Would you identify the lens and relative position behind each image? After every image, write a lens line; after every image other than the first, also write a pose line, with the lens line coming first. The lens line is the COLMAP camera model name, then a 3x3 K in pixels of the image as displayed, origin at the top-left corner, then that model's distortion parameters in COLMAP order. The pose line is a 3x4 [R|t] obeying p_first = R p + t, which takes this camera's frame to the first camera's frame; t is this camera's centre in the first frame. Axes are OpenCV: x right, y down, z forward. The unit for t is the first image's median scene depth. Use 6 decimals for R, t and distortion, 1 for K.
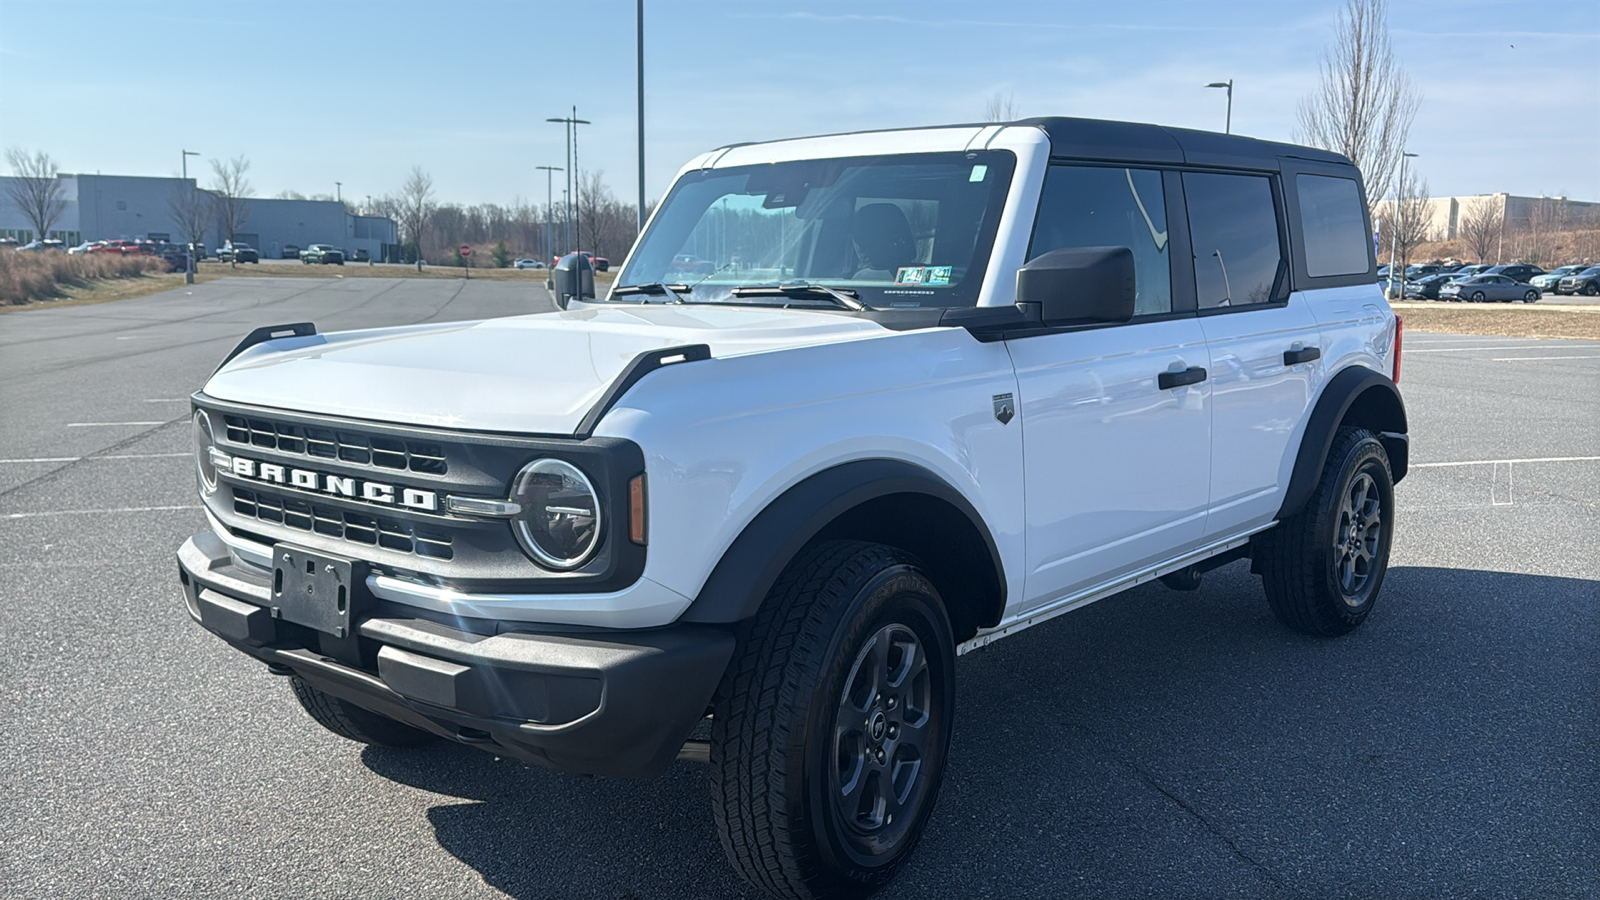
lens RADIAL K [[1352.0, 0, 829.8], [0, 1352.0, 494.9], [0, 0, 1]] dist [0.153976, -0.265063]
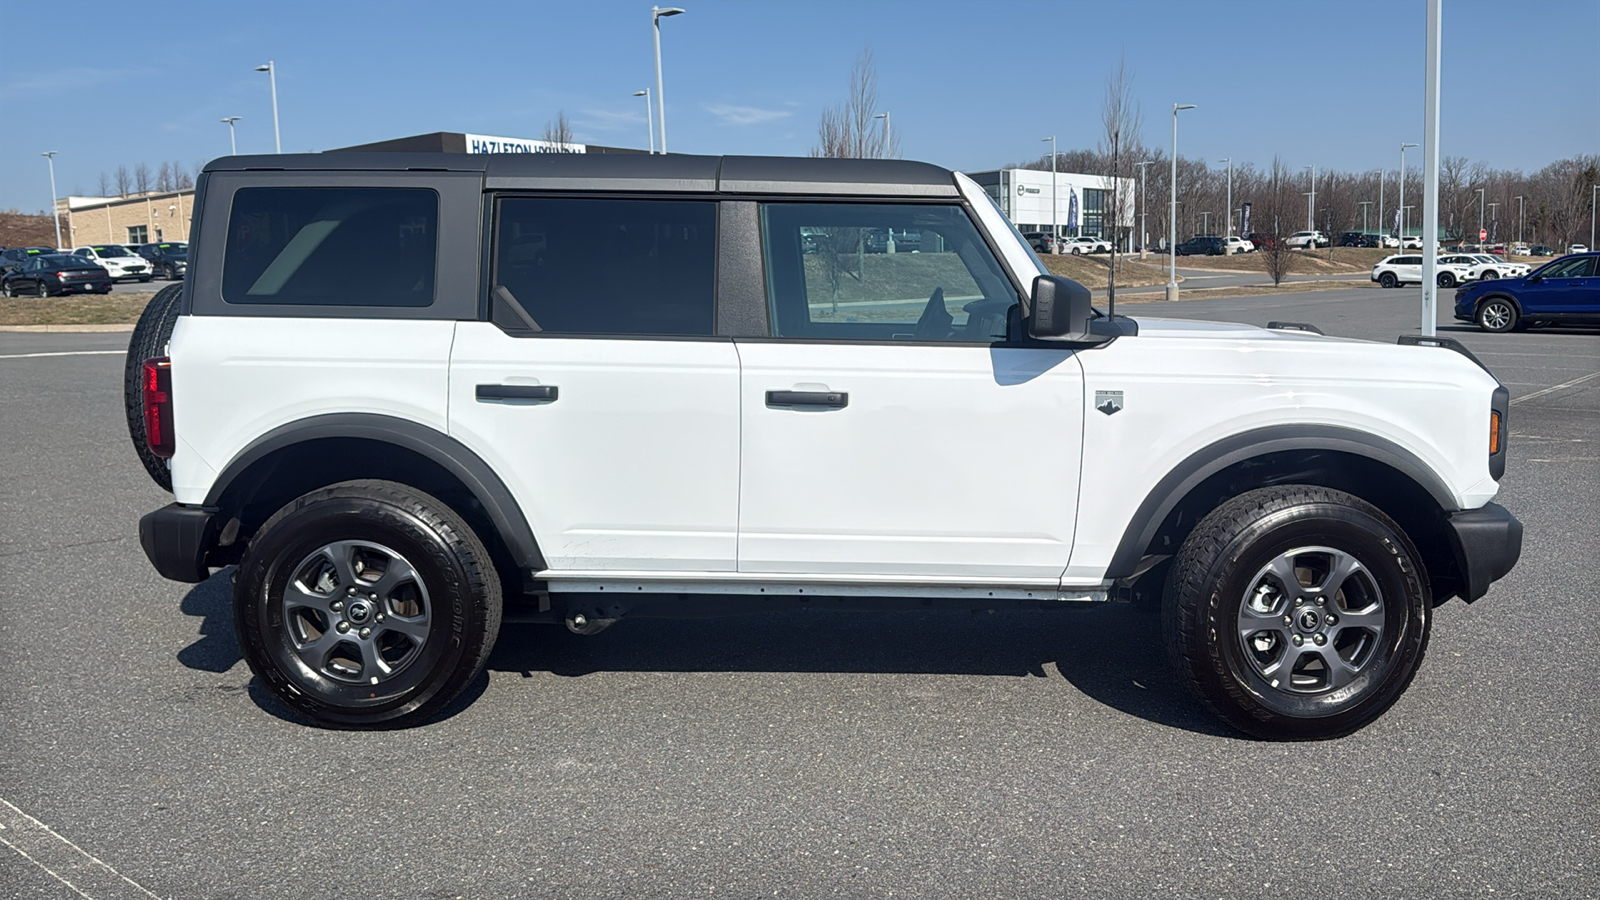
lens RADIAL K [[1352.4, 0, 828.9], [0, 1352.4, 450.2], [0, 0, 1]] dist [0.149296, -0.250780]
pose [[-0.599306, -0.094646, 0.794905, -1.233385], [0.136935, 0.966230, 0.218284, -0.425034], [-0.788721, 0.239670, -0.566108, 2.492039]]
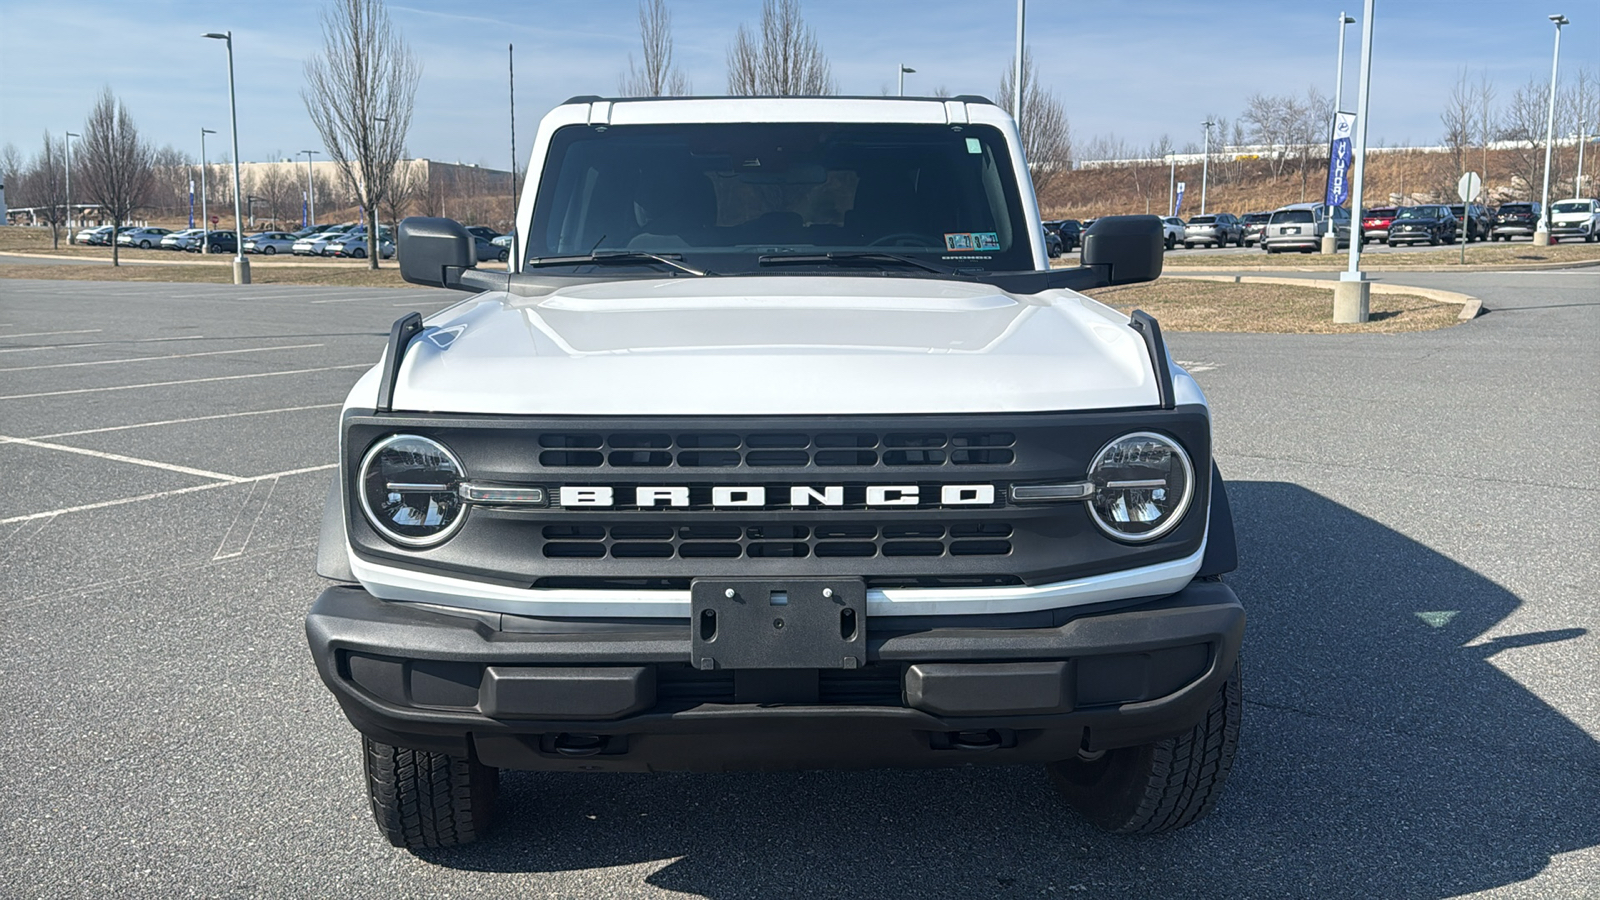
lens RADIAL K [[1353.2, 0, 800.0], [0, 1353.2, 450.0], [0, 0, 1]] dist [0.149214, -0.276439]
pose [[0.758239, -0.107818, 0.643000, -0.864765], [0.109756, 0.993265, 0.037123, -0.065003], [-0.642672, 0.042425, 0.764966, 0.338886]]
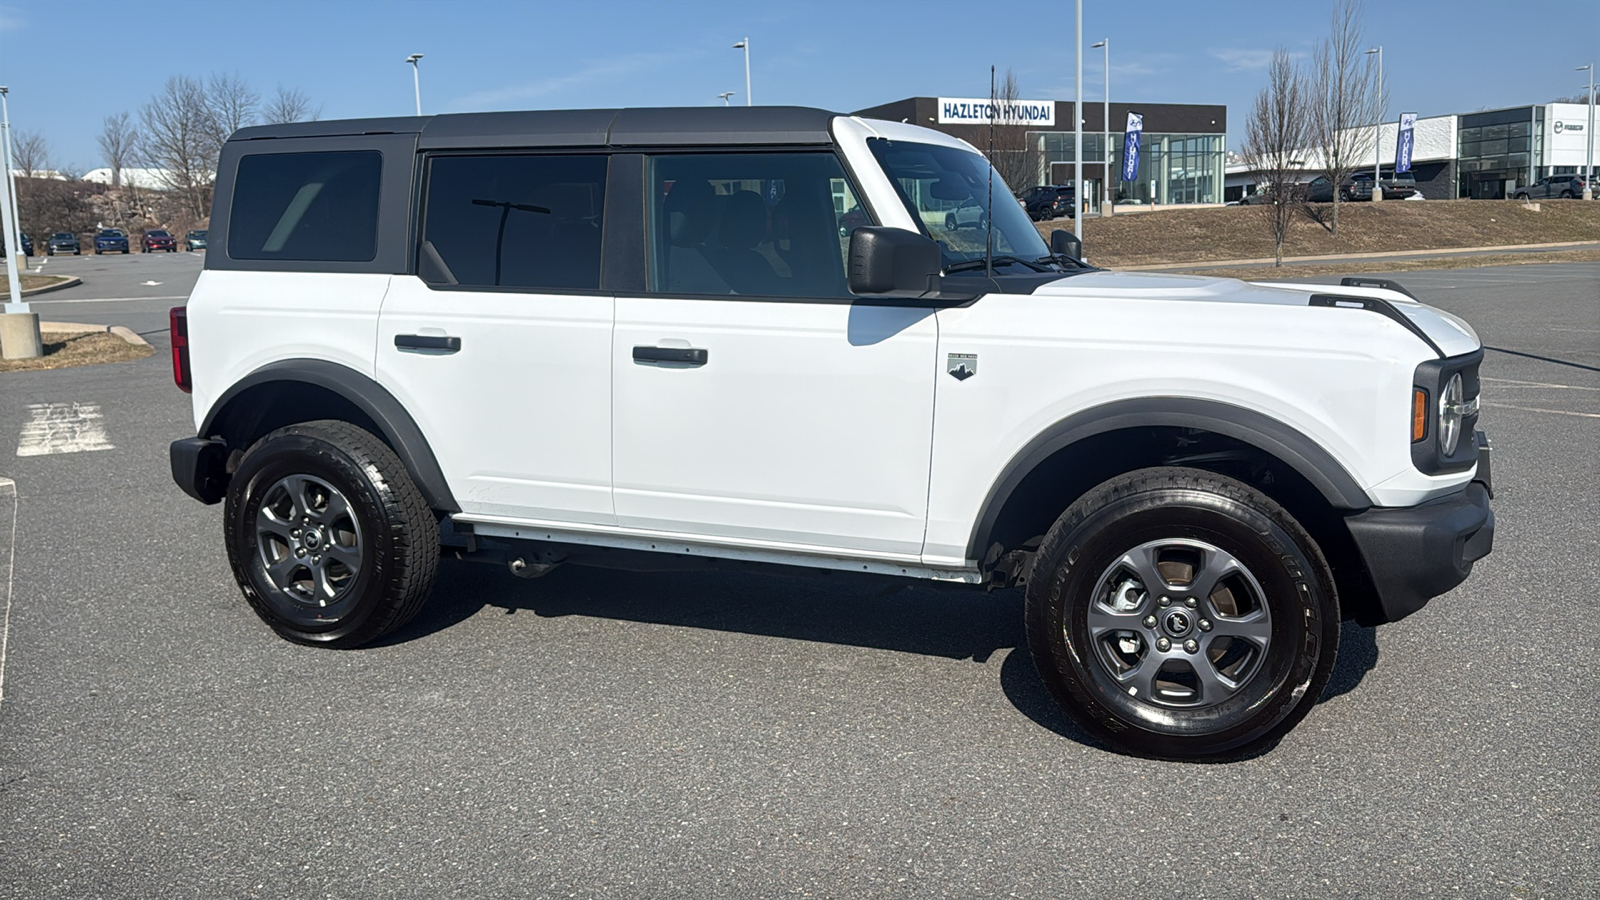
lens RADIAL K [[1352.4, 0, 828.9], [0, 1352.4, 450.2], [0, 0, 1]] dist [0.149296, -0.250780]
pose [[-0.284559, -0.139414, 0.948467, -1.466337], [0.169849, 0.966385, 0.193005, -0.319039], [-0.943492, 0.216018, -0.251314, 1.919753]]
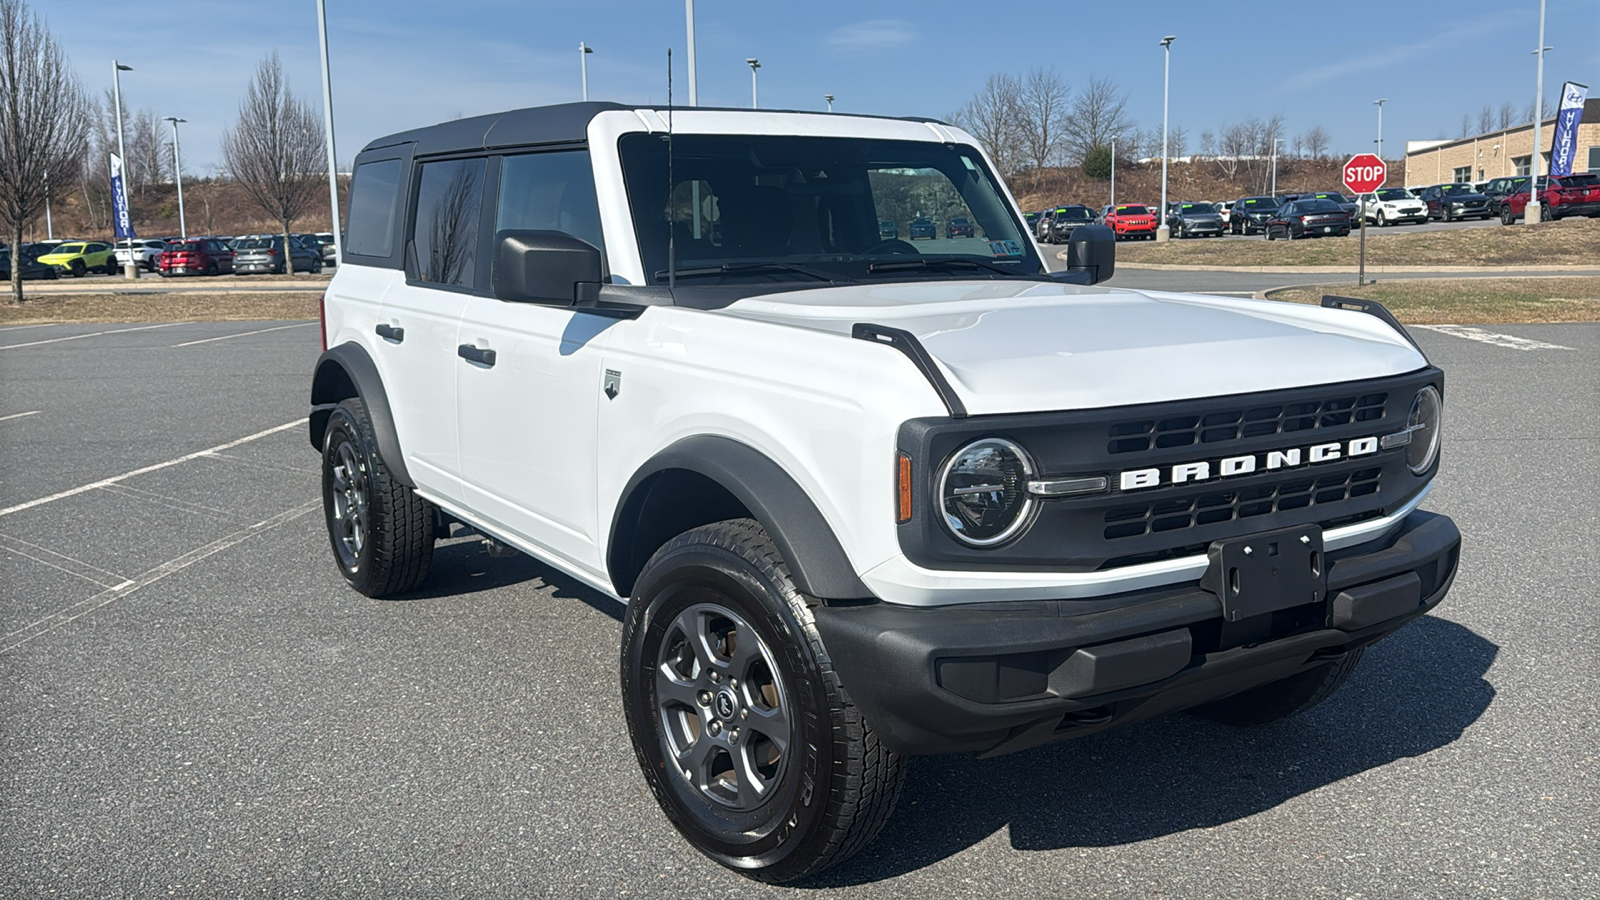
lens RADIAL K [[1353.2, 0, 800.0], [0, 1353.2, 450.0], [0, 0, 1]] dist [0.149214, -0.276439]
pose [[0.296459, -0.151711, 0.942919, -1.339564], [0.168522, 0.980120, 0.104713, -0.169363], [-0.940060, 0.127859, 0.316132, 0.966365]]
